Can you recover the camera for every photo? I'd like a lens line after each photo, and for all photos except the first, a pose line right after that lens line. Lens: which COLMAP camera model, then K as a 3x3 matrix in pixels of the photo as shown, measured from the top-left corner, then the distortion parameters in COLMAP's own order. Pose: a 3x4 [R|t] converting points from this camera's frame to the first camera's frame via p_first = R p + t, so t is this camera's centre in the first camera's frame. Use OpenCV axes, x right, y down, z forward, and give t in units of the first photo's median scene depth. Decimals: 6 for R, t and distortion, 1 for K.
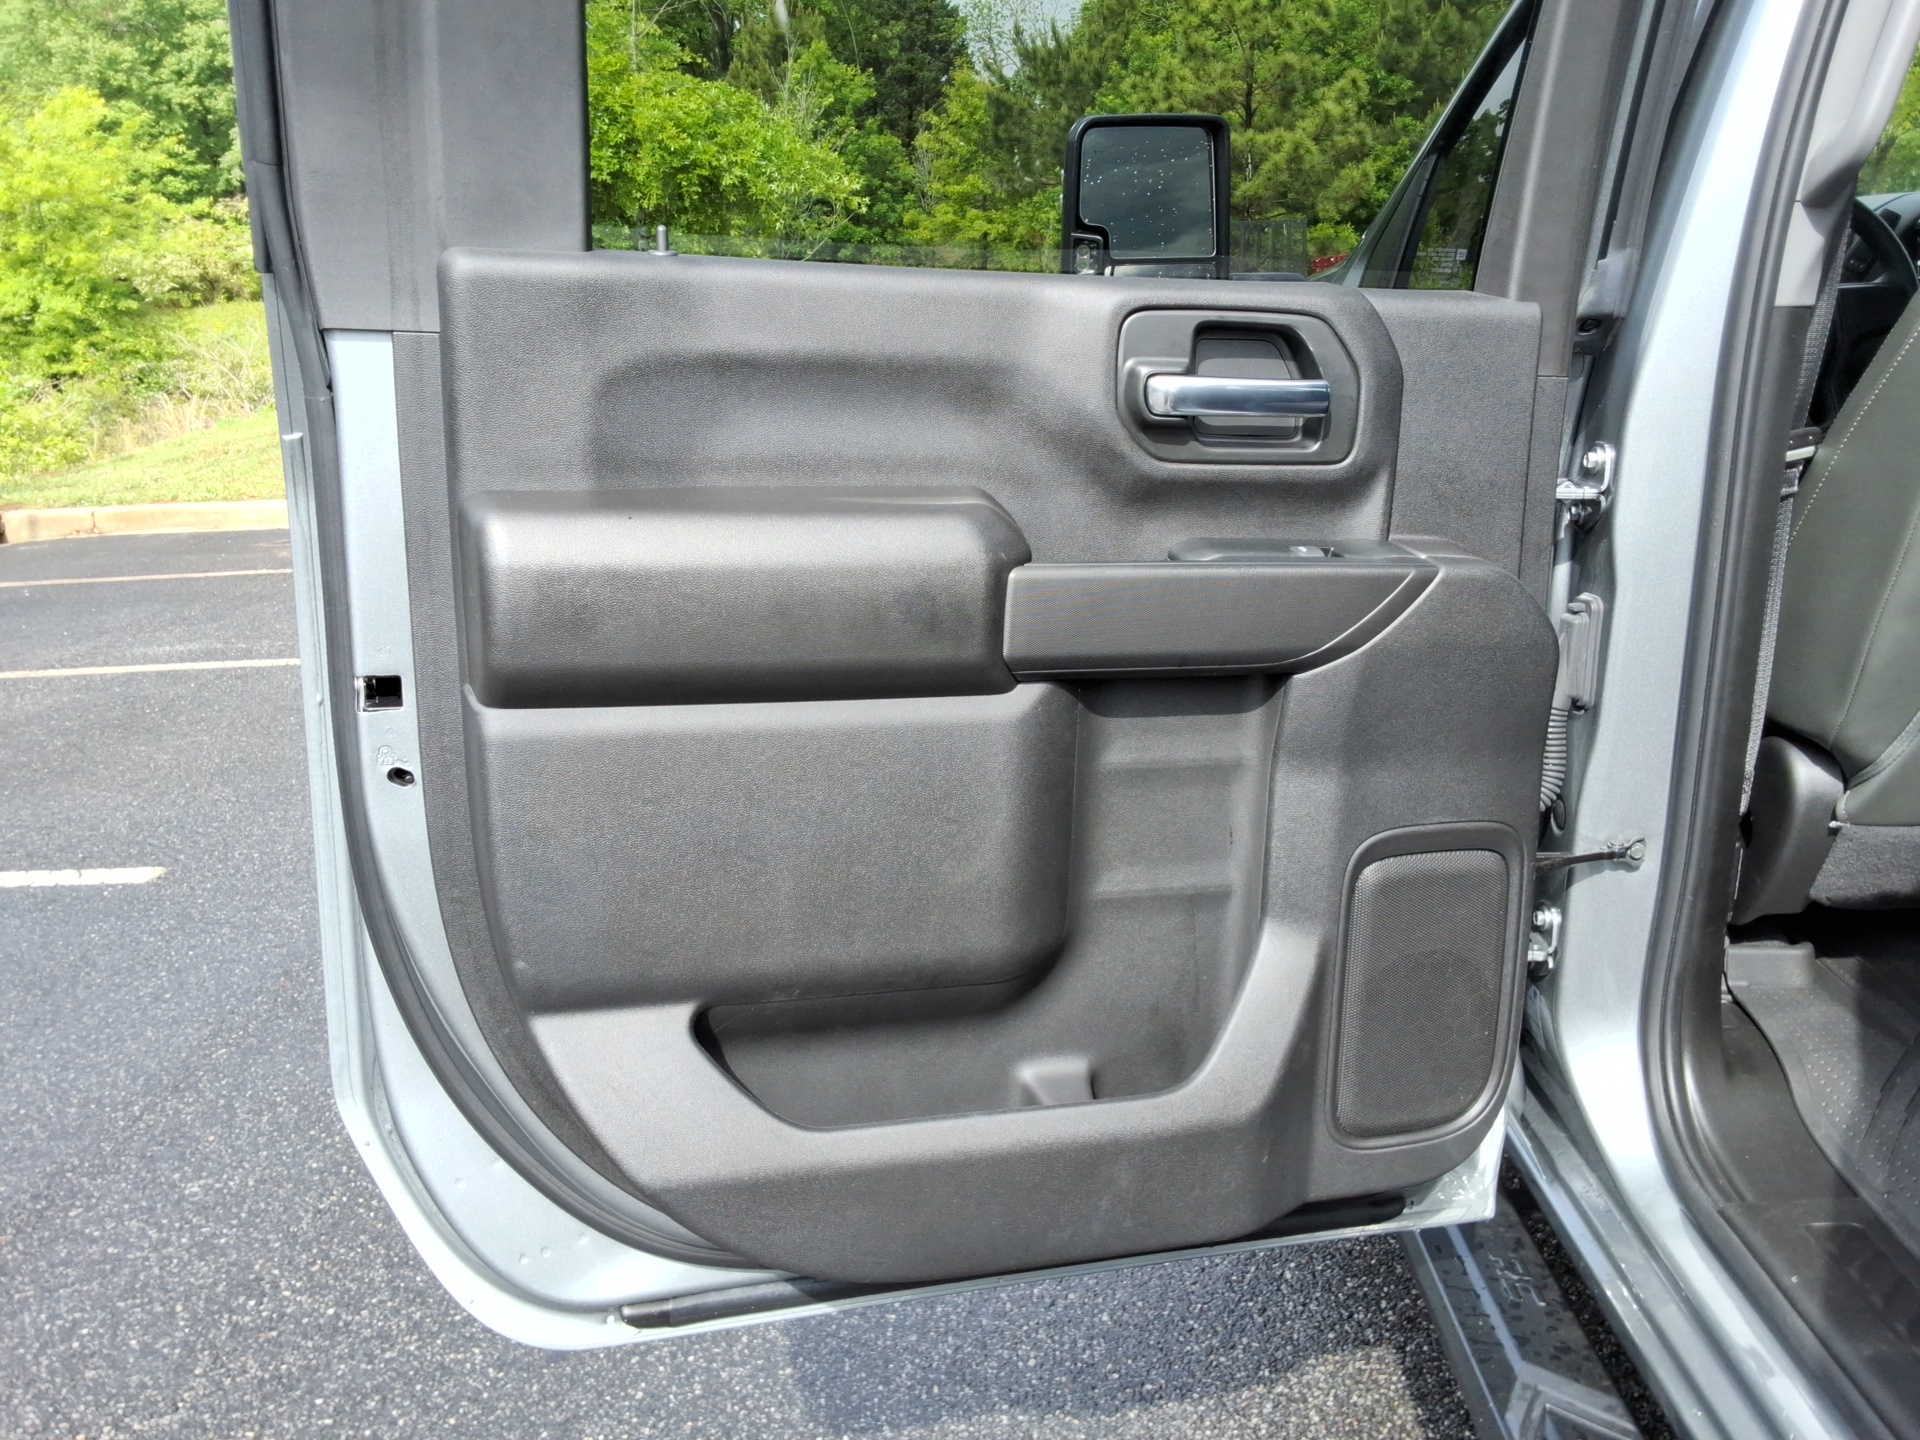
lens RADIAL K [[1533.4, 0, 962.8], [0, 1533.4, 718.4], [0, 0, 1]] dist [0.085097, -0.126552]
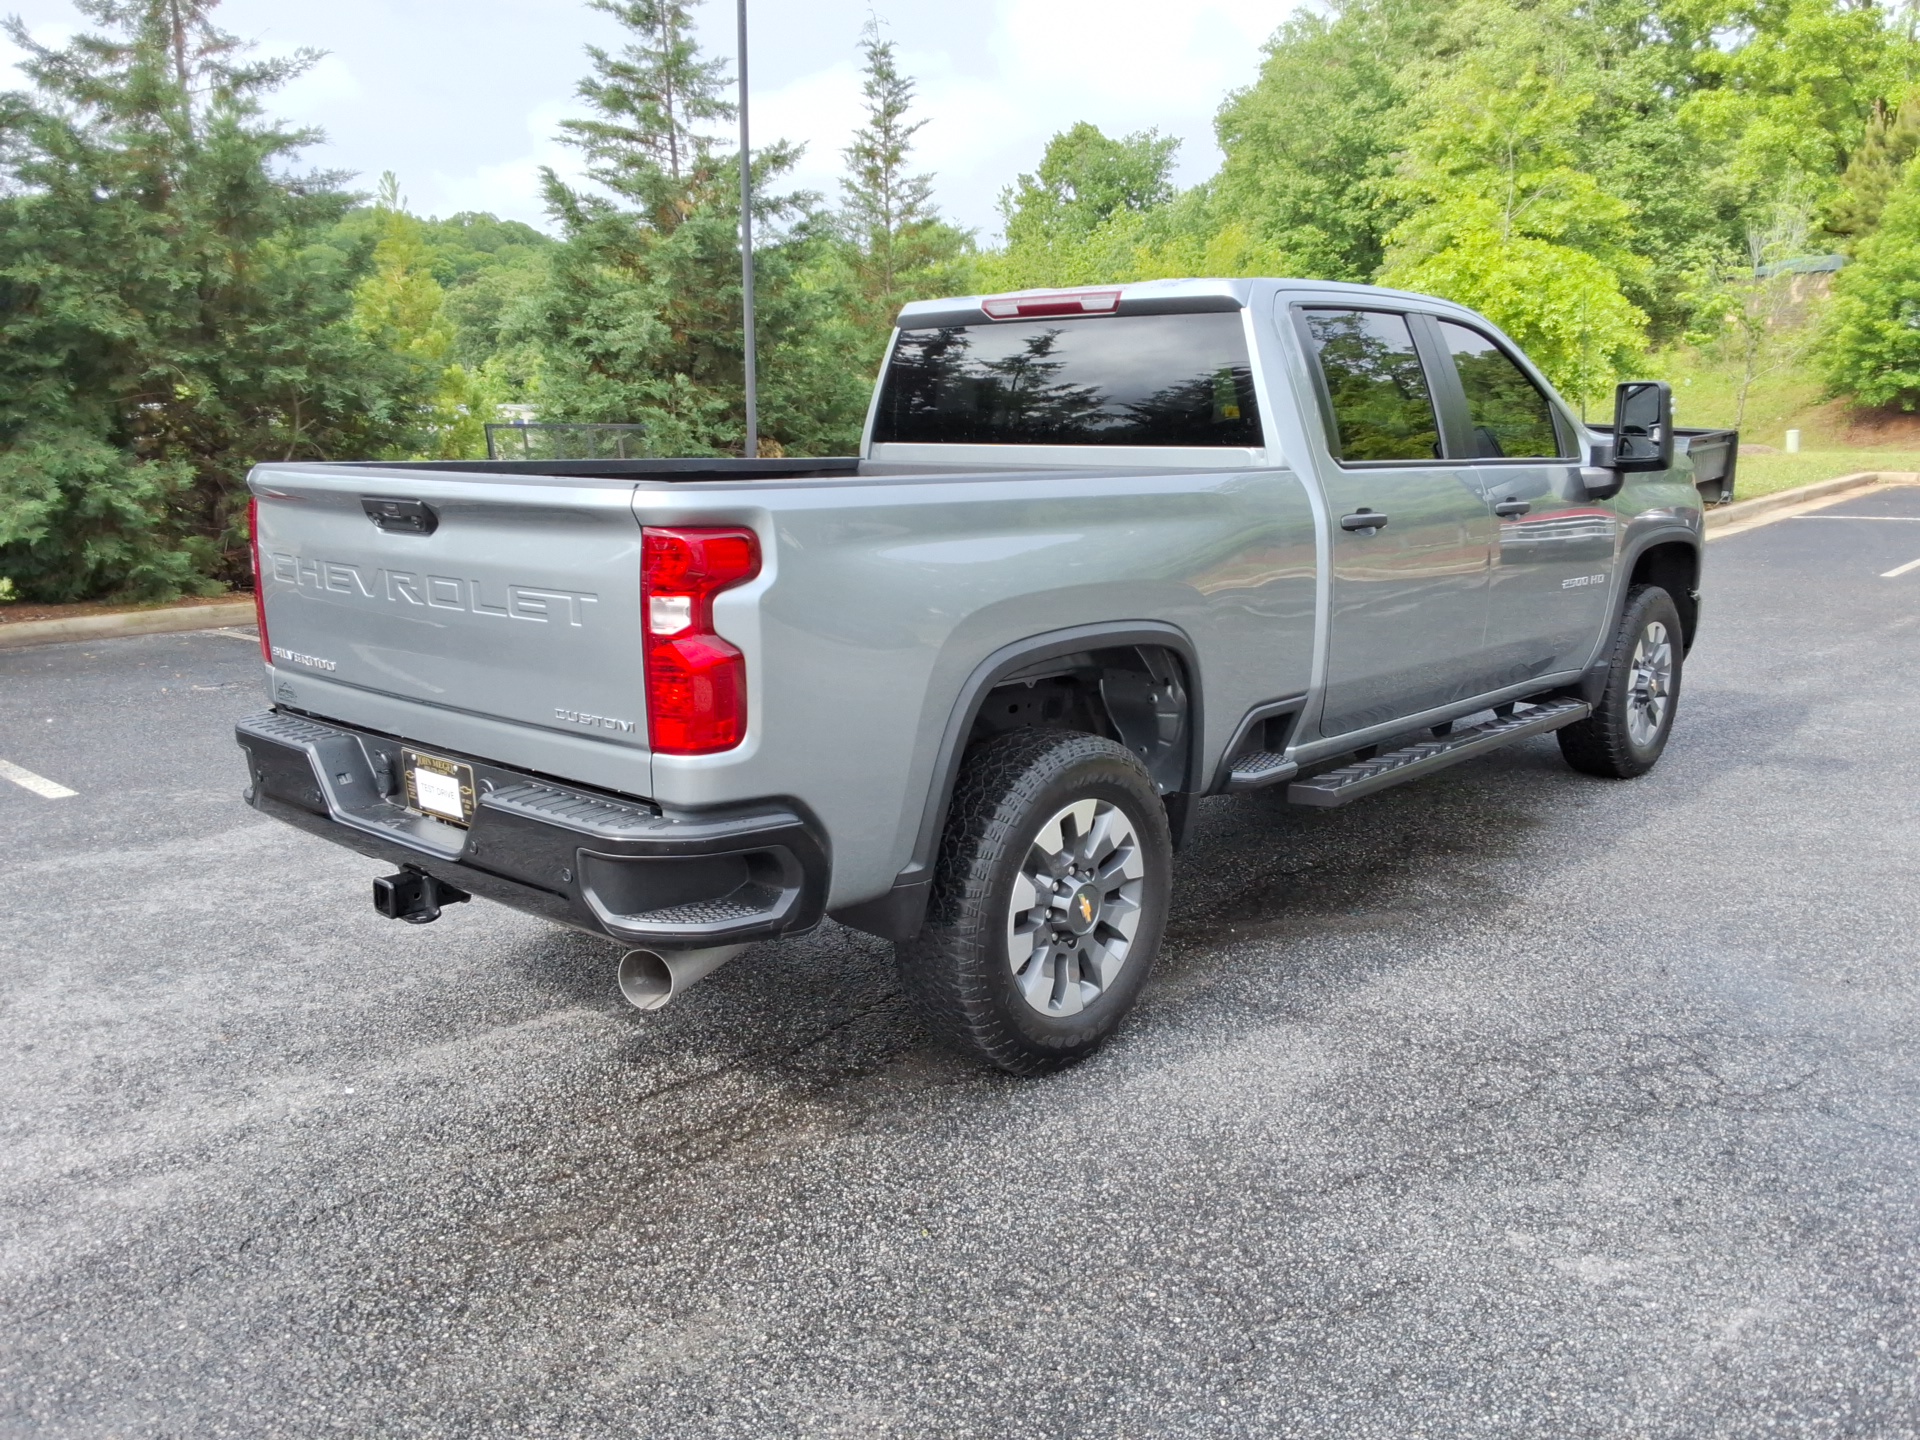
lens RADIAL K [[1524.8, 0, 975.7], [0, 1524.8, 714.3], [0, 0, 1]] dist [0.111275, -0.174486]
pose [[0.766013, 0.154016, -0.624102, 0.140734], [-0.187591, 0.982172, 0.012135, 0.021649], [0.614845, 0.107780, 0.781249, -0.116992]]
